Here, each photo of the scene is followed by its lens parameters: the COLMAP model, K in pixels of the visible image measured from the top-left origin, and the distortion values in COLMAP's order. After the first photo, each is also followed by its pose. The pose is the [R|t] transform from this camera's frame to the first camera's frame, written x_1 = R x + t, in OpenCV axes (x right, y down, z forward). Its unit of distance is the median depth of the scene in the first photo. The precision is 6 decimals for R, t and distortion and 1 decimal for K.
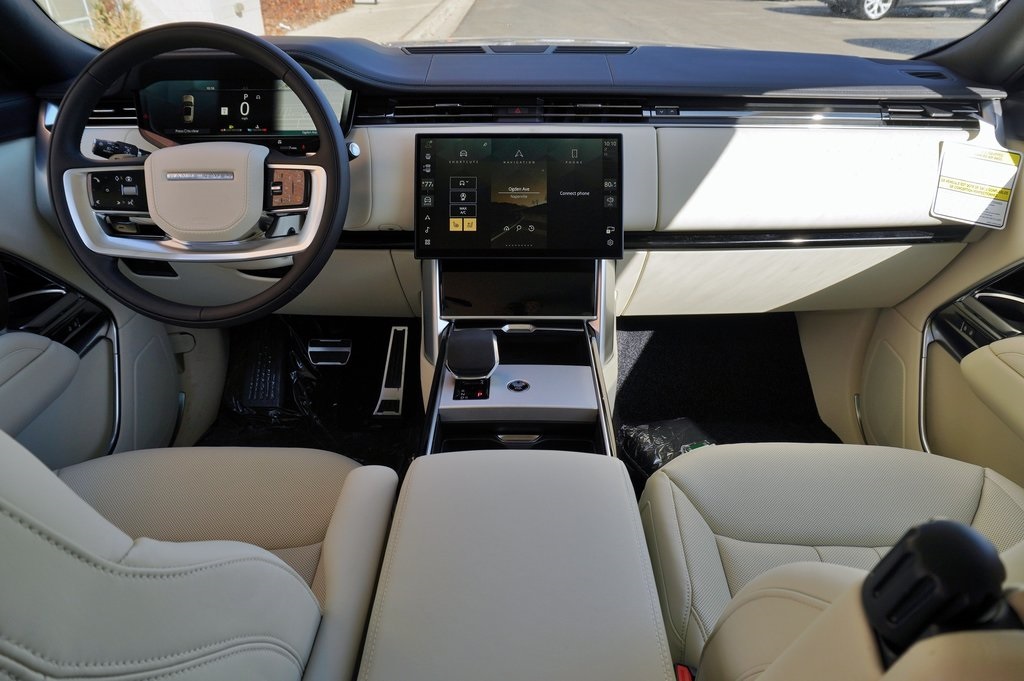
lens RADIAL K [[710.9, 0, 521.8], [0, 710.9, 347.7], [0, 0, 1]] dist [-0.032952, 0.035704]
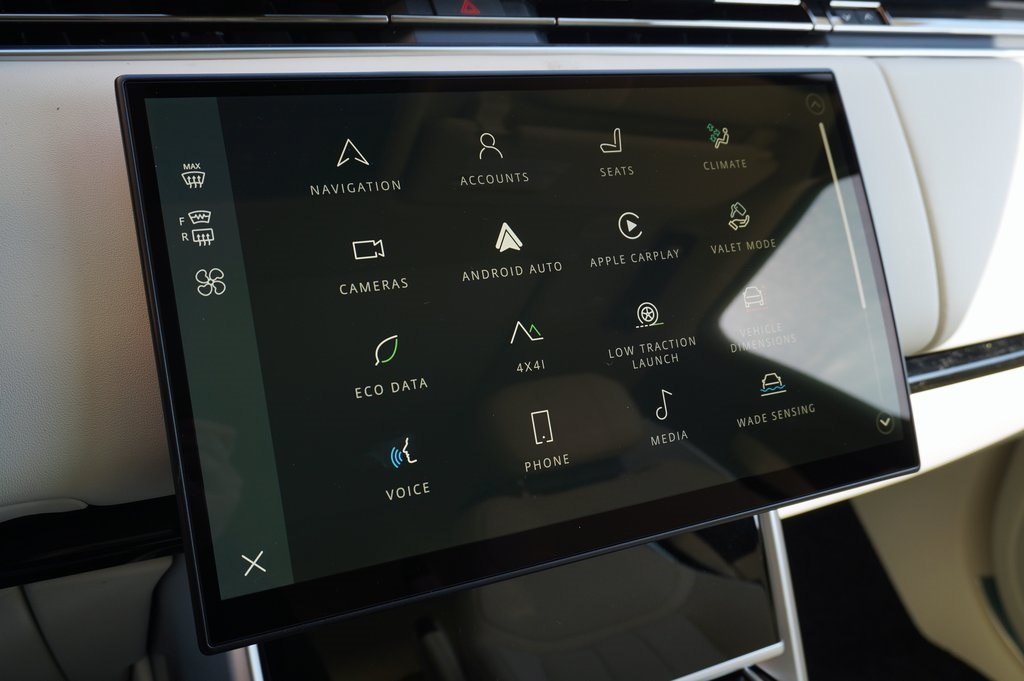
lens RADIAL K [[915.5, 0, 521.7], [0, 915.5, 350.0], [0, 0, 1]] dist [-0.014128, 0.039334]
pose [[0.896357, -0.136518, 0.421790, -0.162250], [0.178804, 0.981919, -0.062169, -0.174375], [-0.405677, 0.131143, 0.904560, 0.684798]]
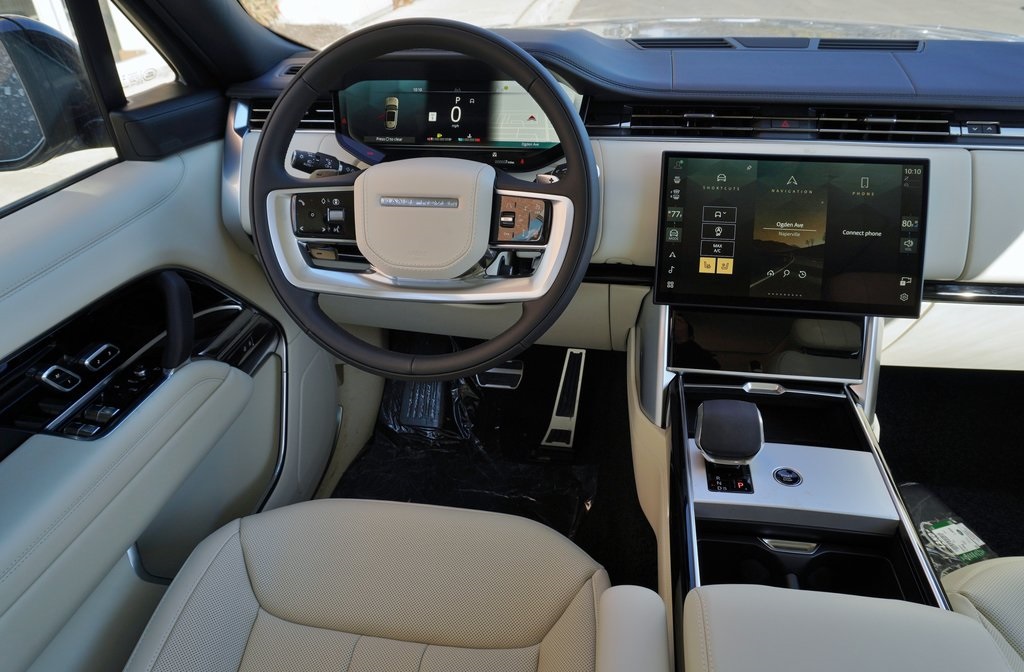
lens RADIAL K [[710.9, 0, 516.8], [0, 710.9, 342.1], [0, 0, 1]] dist [-0.032952, 0.035704]
pose [[0.989453, 0.060330, -0.131690, -0.189823], [-0.055933, 0.997755, 0.036838, -0.099062], [0.133617, -0.029084, 0.990606, 0.152789]]
